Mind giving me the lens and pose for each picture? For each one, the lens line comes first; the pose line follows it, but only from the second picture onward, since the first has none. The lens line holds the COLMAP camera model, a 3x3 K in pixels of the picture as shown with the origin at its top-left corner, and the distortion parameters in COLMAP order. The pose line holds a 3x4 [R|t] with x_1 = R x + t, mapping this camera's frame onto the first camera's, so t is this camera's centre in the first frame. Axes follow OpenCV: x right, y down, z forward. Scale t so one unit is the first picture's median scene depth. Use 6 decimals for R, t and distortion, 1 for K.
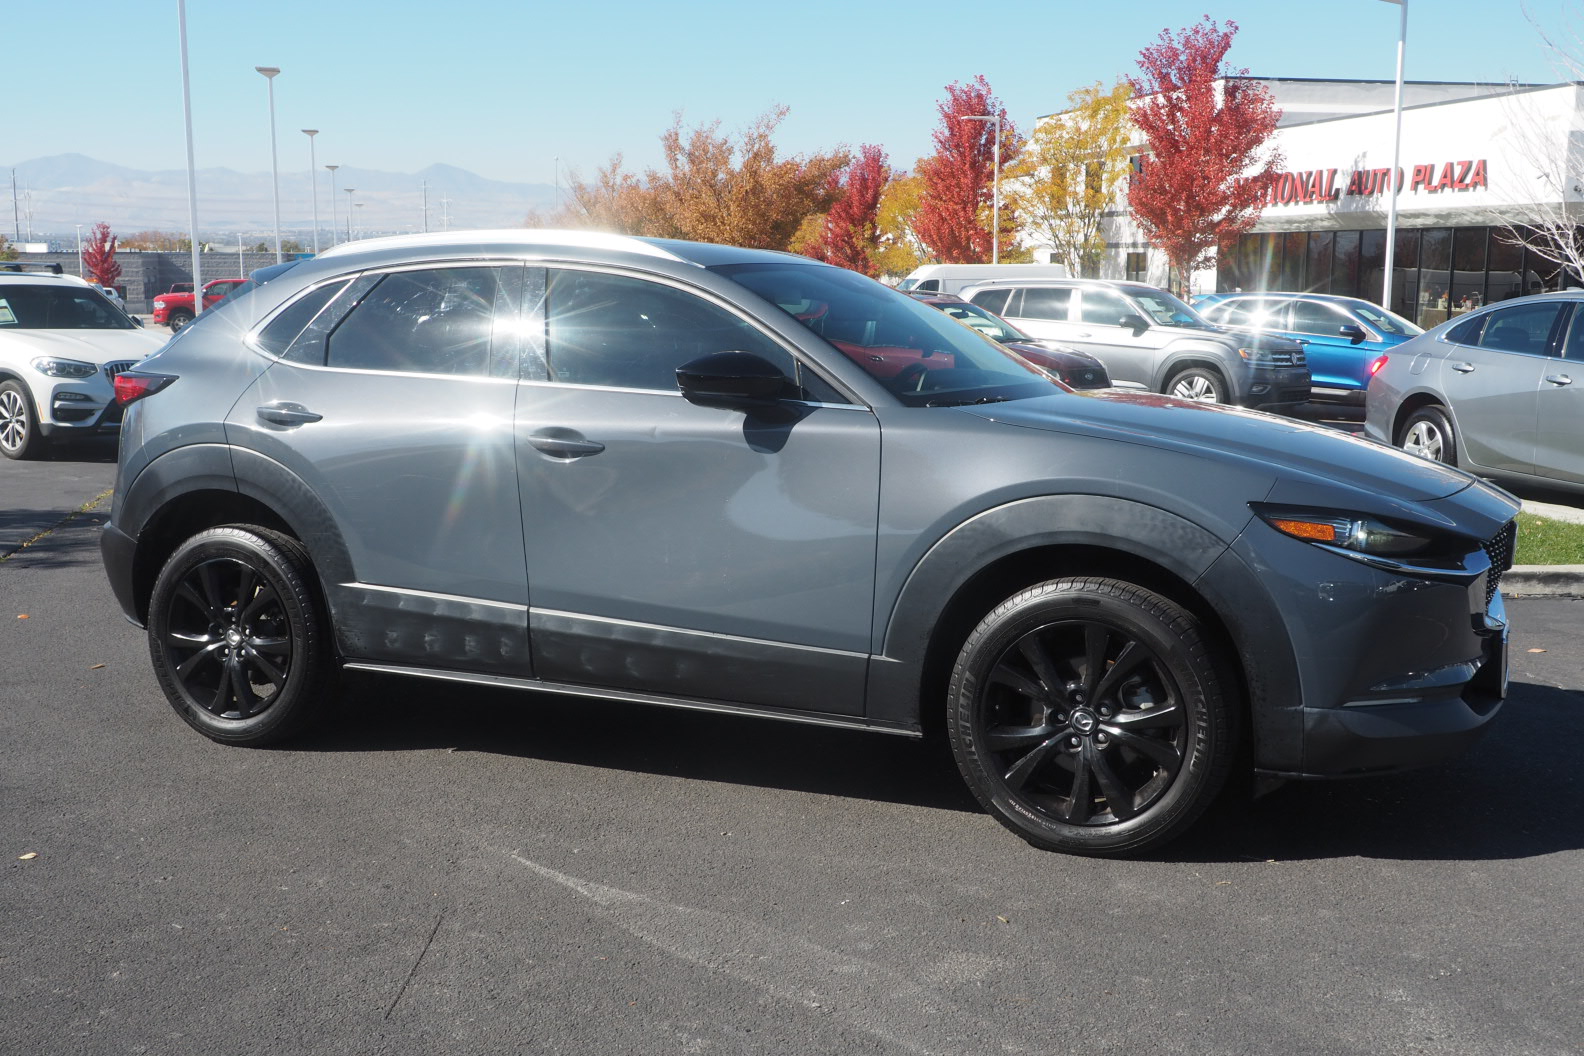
lens RADIAL K [[1659.0, 0, 835.9], [0, 1659.0, 524.9], [0, 0, 1]] dist [-0.007917, 0.000674]
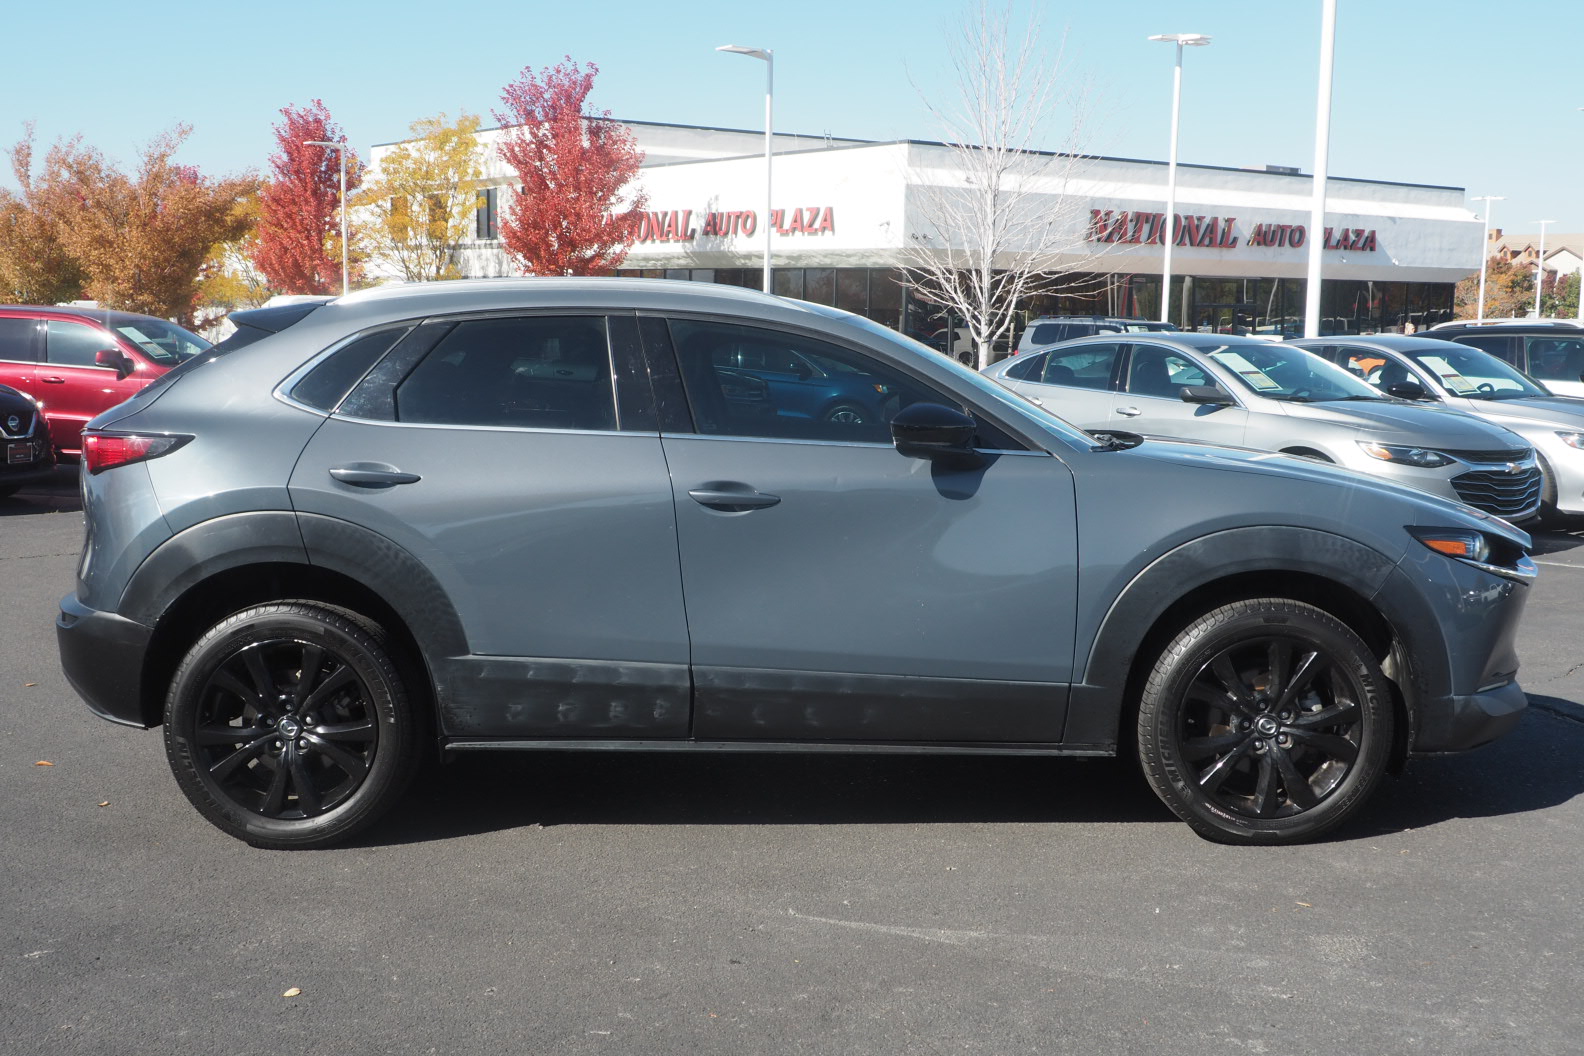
lens RADIAL K [[1659.0, 0, 835.9], [0, 1659.0, 524.9], [0, 0, 1]] dist [-0.007917, 0.000674]
pose [[0.911432, -0.041907, 0.409310, -0.073500], [0.049575, 0.998737, -0.008138, -0.003061], [-0.408452, 0.027709, 0.912359, 0.010811]]
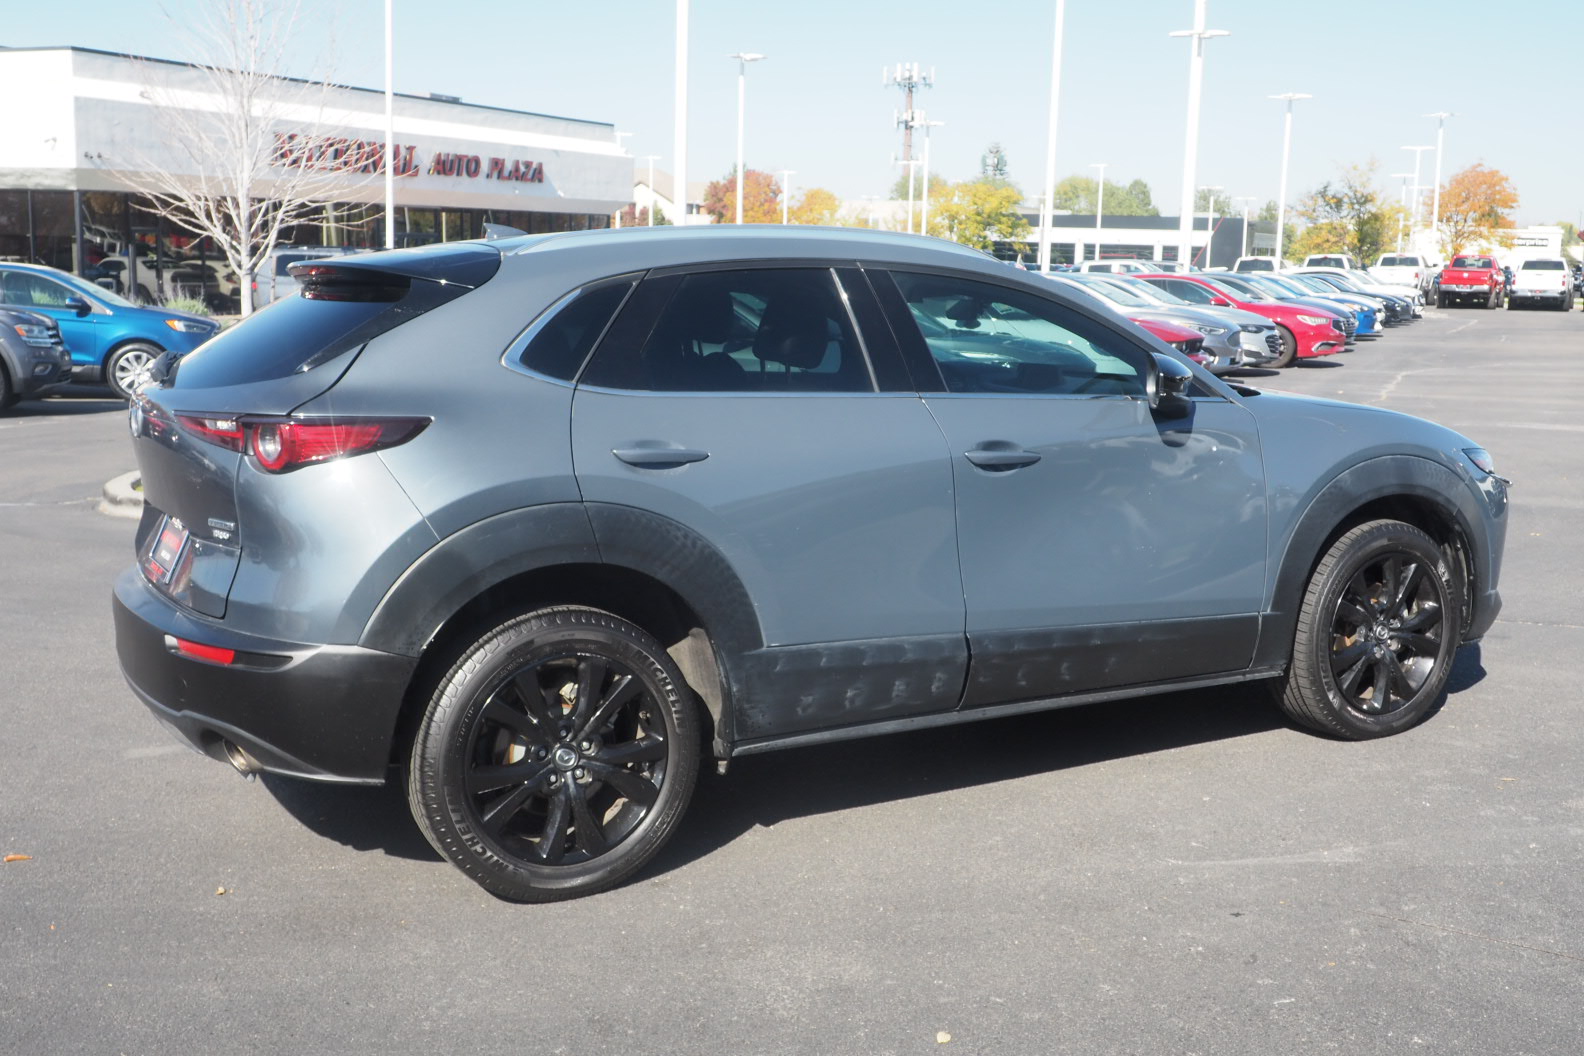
lens RADIAL K [[1659.0, 0, 835.9], [0, 1659.0, 524.9], [0, 0, 1]] dist [-0.007917, 0.000674]
pose [[0.594305, -0.119311, 0.795340, -0.141552], [0.101611, 0.992149, 0.072908, -0.012796], [-0.797795, 0.037485, 0.601763, 0.071876]]
